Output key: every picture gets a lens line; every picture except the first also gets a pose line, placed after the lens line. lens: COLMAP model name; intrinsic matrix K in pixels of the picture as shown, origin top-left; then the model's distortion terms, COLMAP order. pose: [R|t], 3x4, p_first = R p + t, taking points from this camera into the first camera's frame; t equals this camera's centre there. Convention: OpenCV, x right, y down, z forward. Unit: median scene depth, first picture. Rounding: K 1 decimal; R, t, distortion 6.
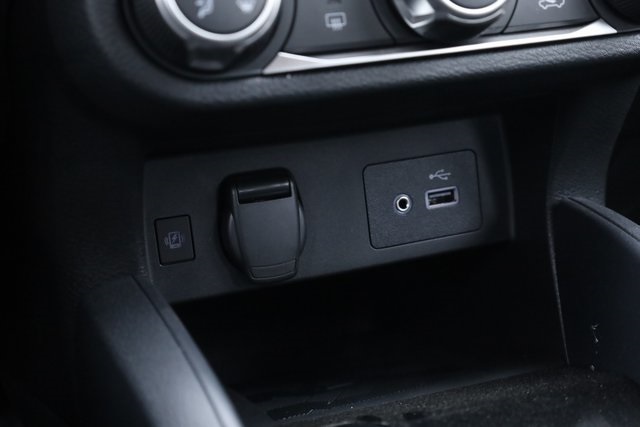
lens RADIAL K [[903.6, 0, 320.0], [0, 903.6, 213.5], [0, 0, 1]] dist [-0.043184, 0.412533]
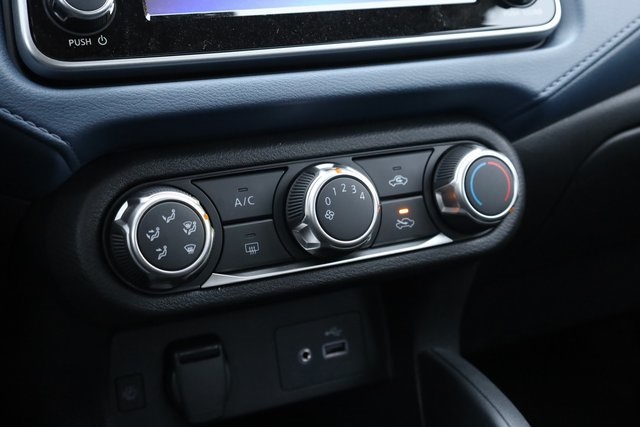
lens RADIAL K [[903.6, 0, 320.0], [0, 903.6, 213.5], [0, 0, 1]] dist [-0.043184, 0.412533]
pose [[0.996042, -0.008920, 0.088436, -0.000918], [0.015890, 0.996793, -0.078428, -0.136209], [-0.087453, 0.079523, 0.992989, -0.378228]]
